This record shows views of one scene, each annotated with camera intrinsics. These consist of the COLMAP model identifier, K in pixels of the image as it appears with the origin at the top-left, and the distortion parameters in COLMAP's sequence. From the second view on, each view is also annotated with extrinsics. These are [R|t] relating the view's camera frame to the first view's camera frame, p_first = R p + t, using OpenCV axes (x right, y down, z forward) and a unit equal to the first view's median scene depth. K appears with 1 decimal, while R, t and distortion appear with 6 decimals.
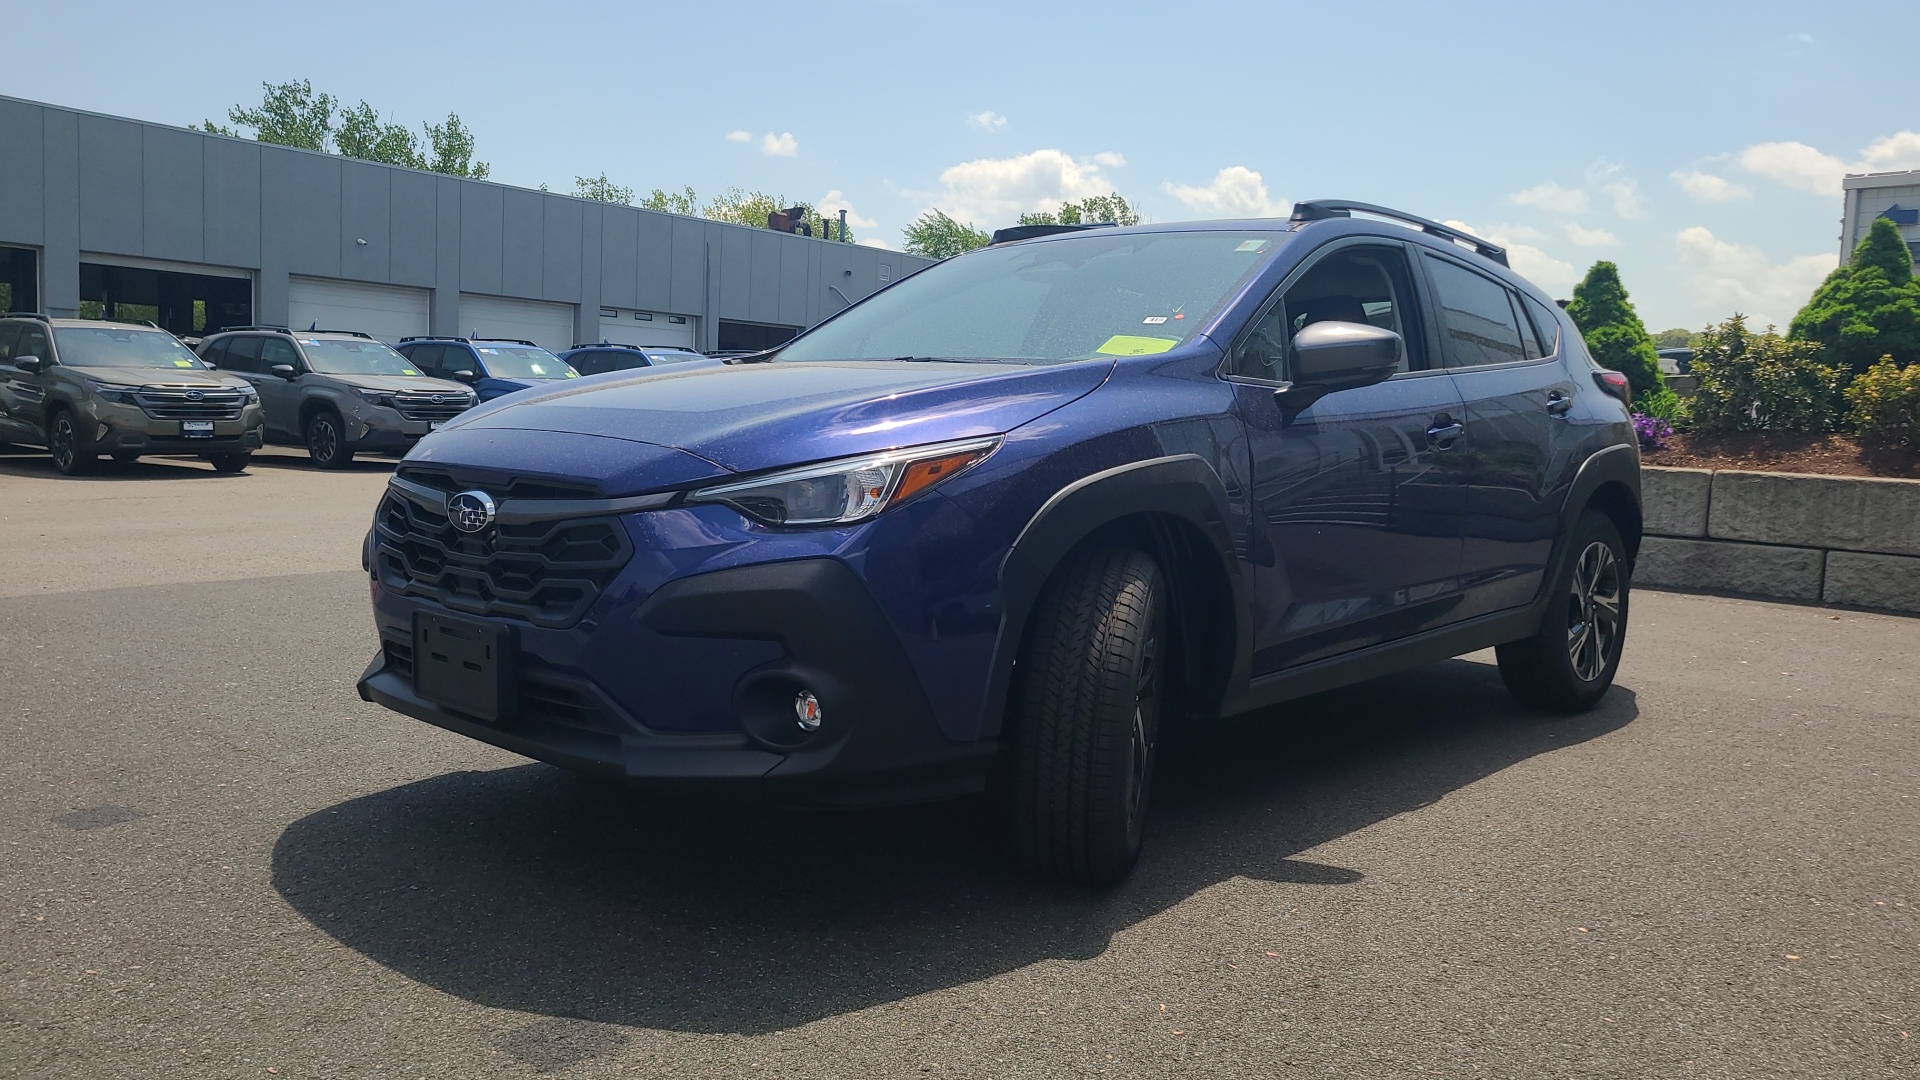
lens RADIAL K [[1488.3, 0, 910.8], [0, 1488.3, 556.1], [0, 0, 1]] dist [-0.005768, -0.001193]
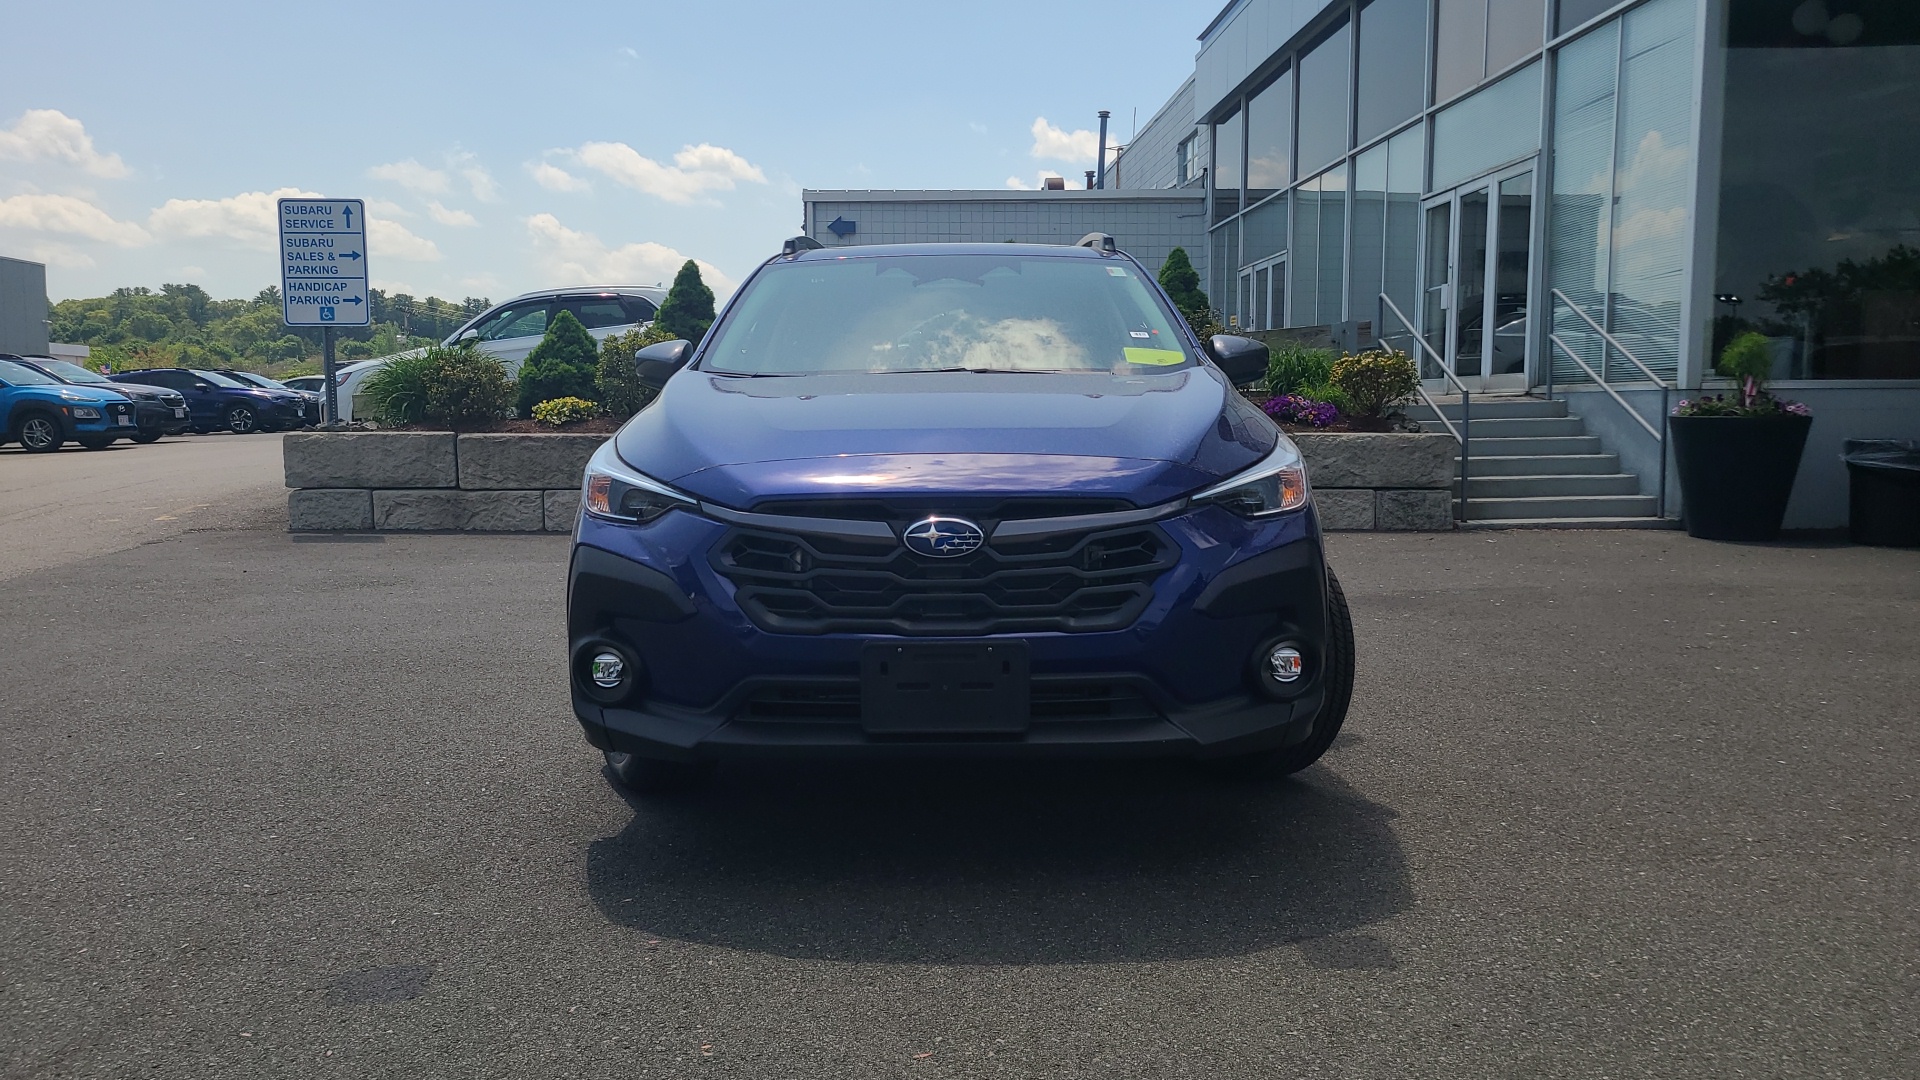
lens RADIAL K [[1482.4, 0, 945.5], [0, 1482.4, 547.0], [0, 0, 1]] dist [0.046873, -0.030568]
pose [[0.714520, -0.097517, 0.692786, -0.190932], [0.089612, 0.994838, 0.047611, -0.013400], [-0.693852, 0.028063, 0.719570, 0.051188]]
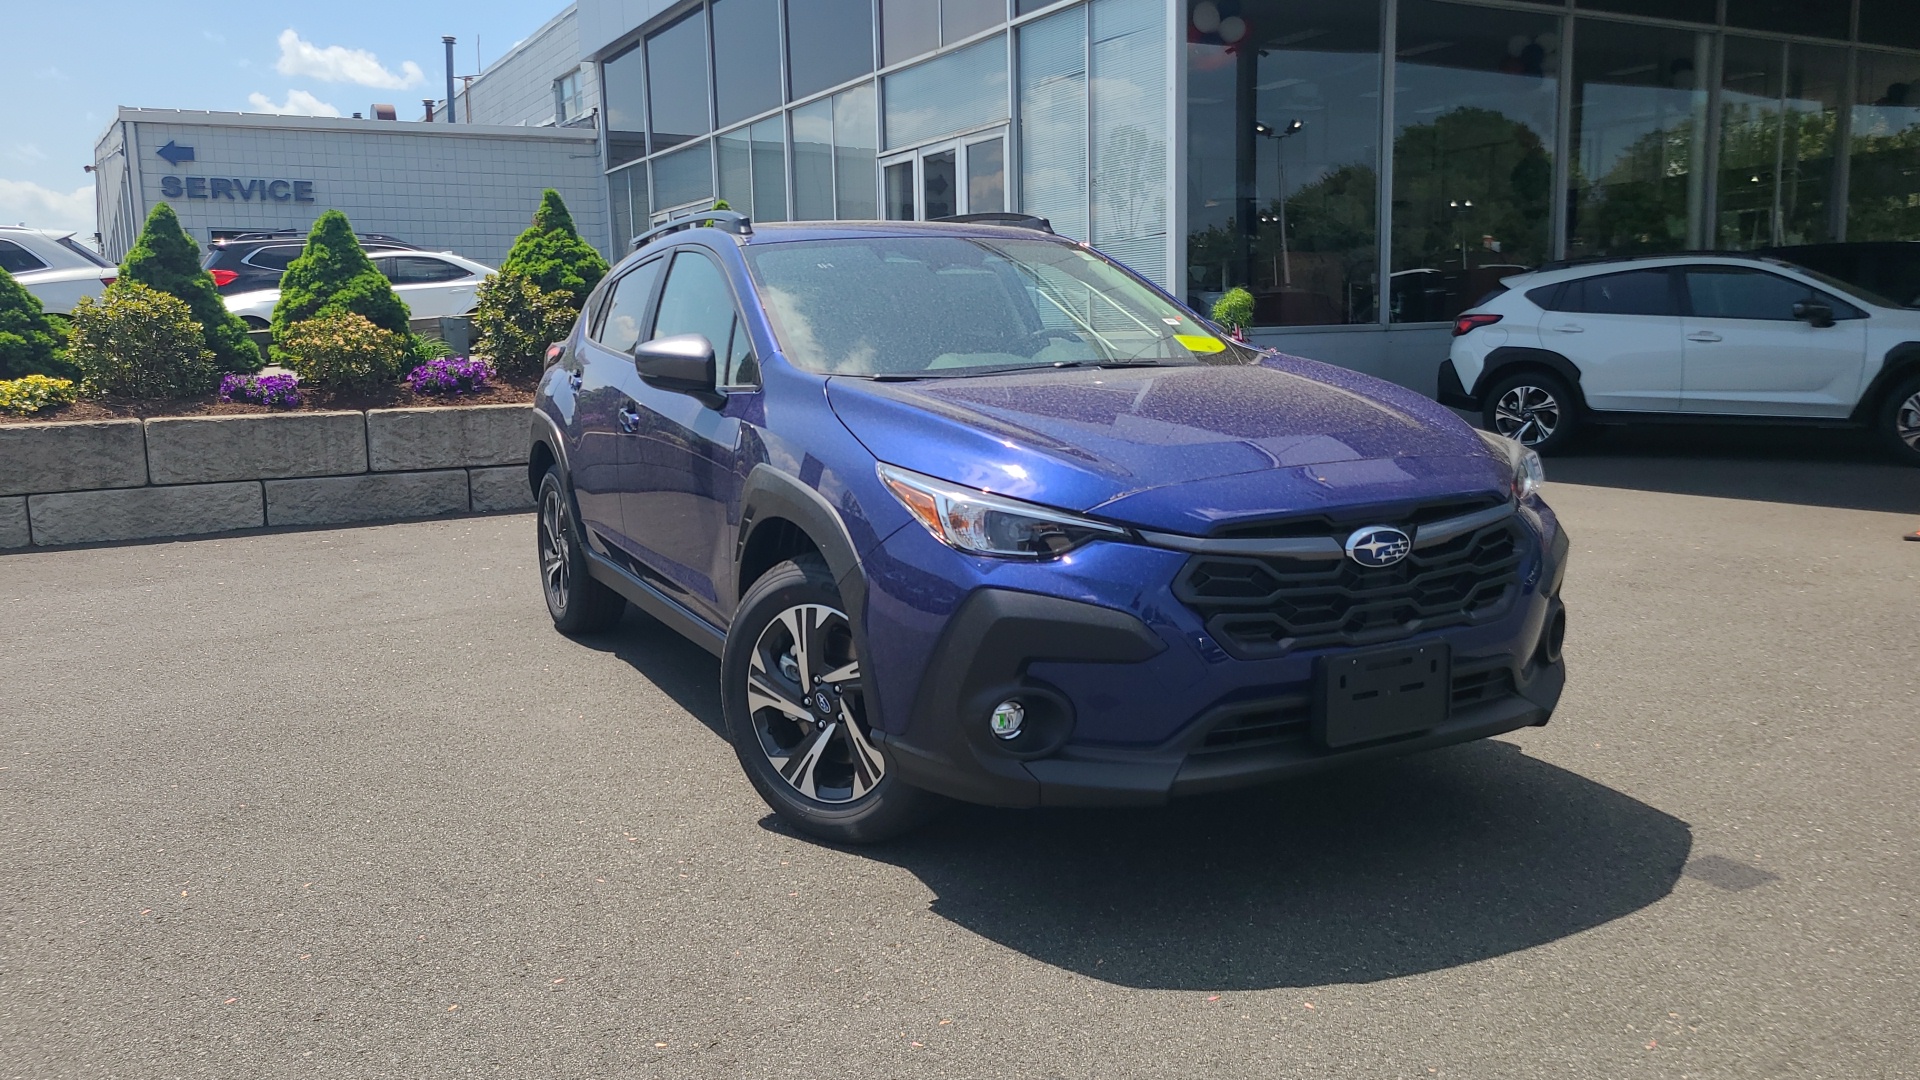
lens RADIAL K [[1468.2, 0, 960.0], [0, 1468.2, 540.0], [0, 0, 1]] dist [0.065596, -0.056005]
pose [[0.299974, -0.170852, 0.938523, -0.258446], [0.125288, 0.982365, 0.138789, -0.040851], [-0.945684, 0.075953, 0.316090, 0.181628]]
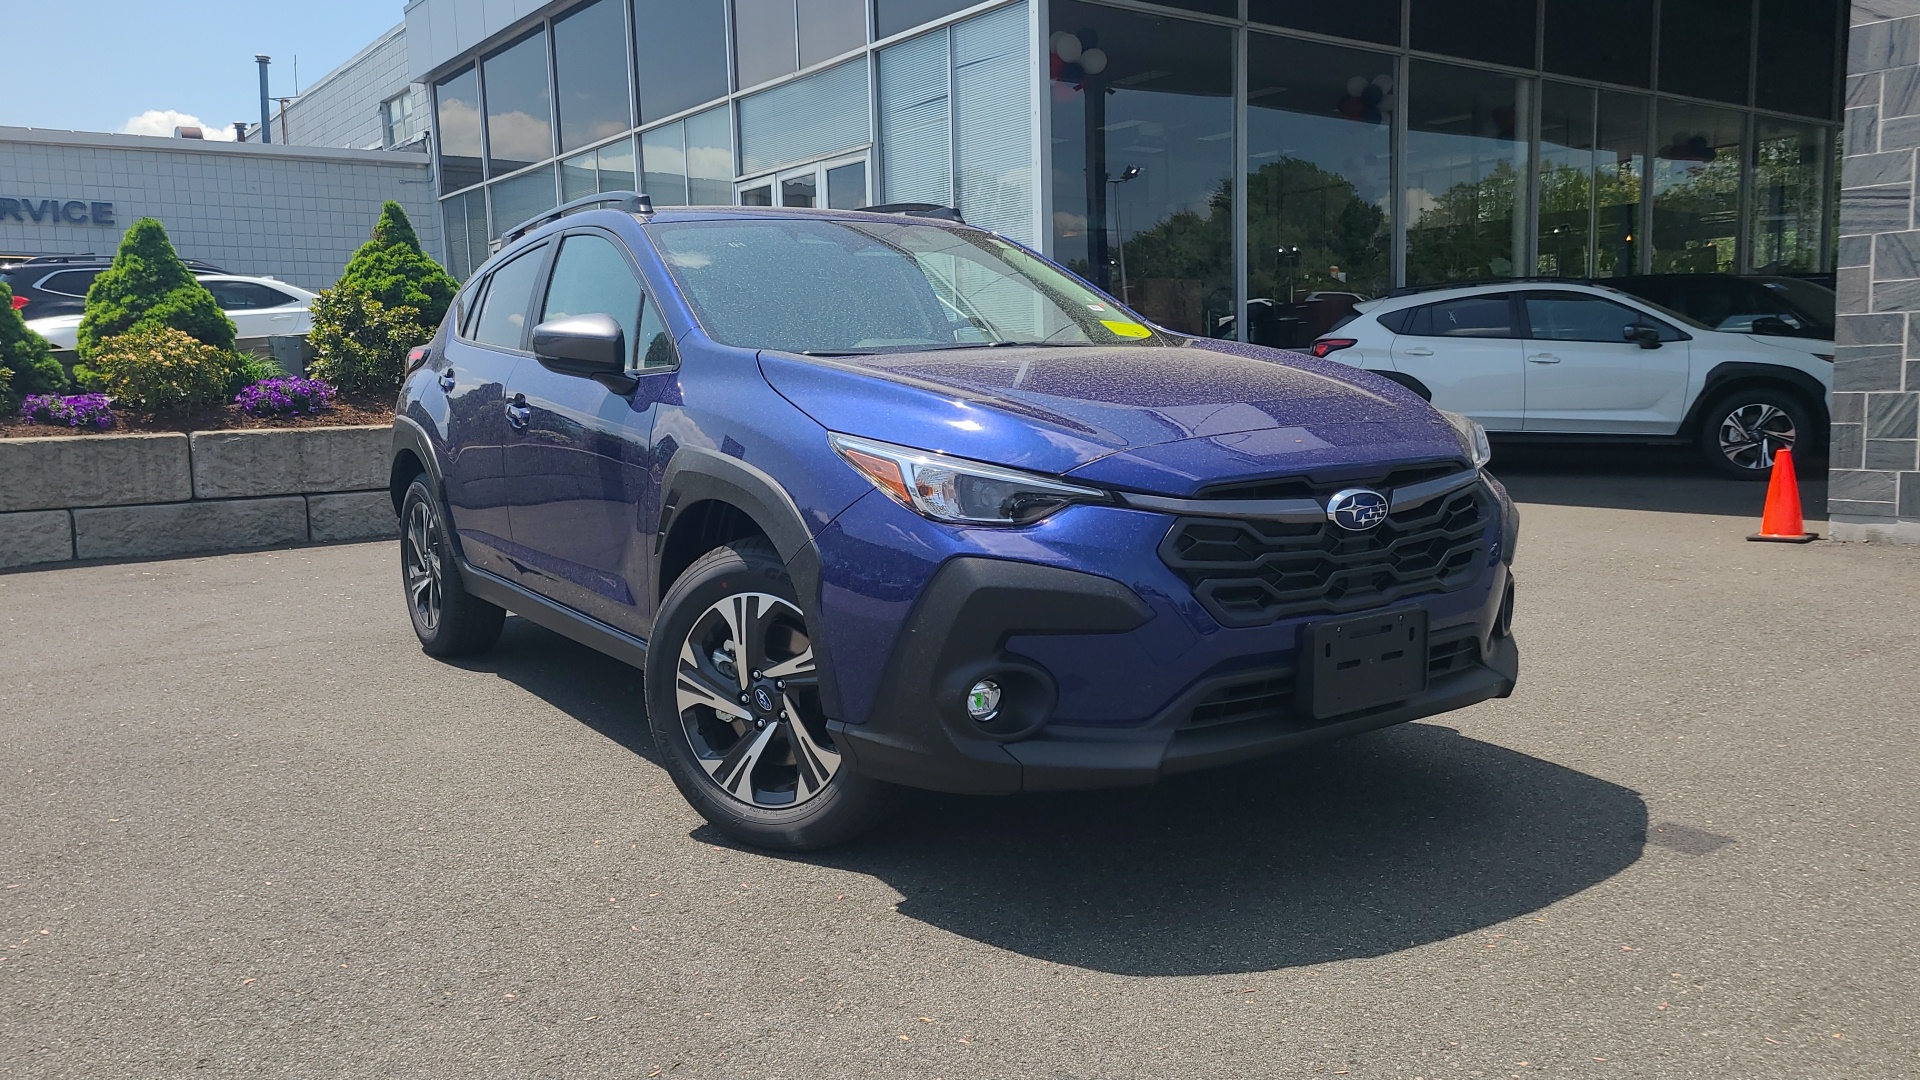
lens RADIAL K [[1460.4, 0, 988.9], [0, 1460.4, 561.2], [0, 0, 1]] dist [0.063057, -0.052677]
pose [[0.177344, -0.161597, 0.970791, -0.249855], [0.125743, 0.982063, 0.140503, -0.031662], [-0.976083, 0.097153, 0.194483, 0.201489]]
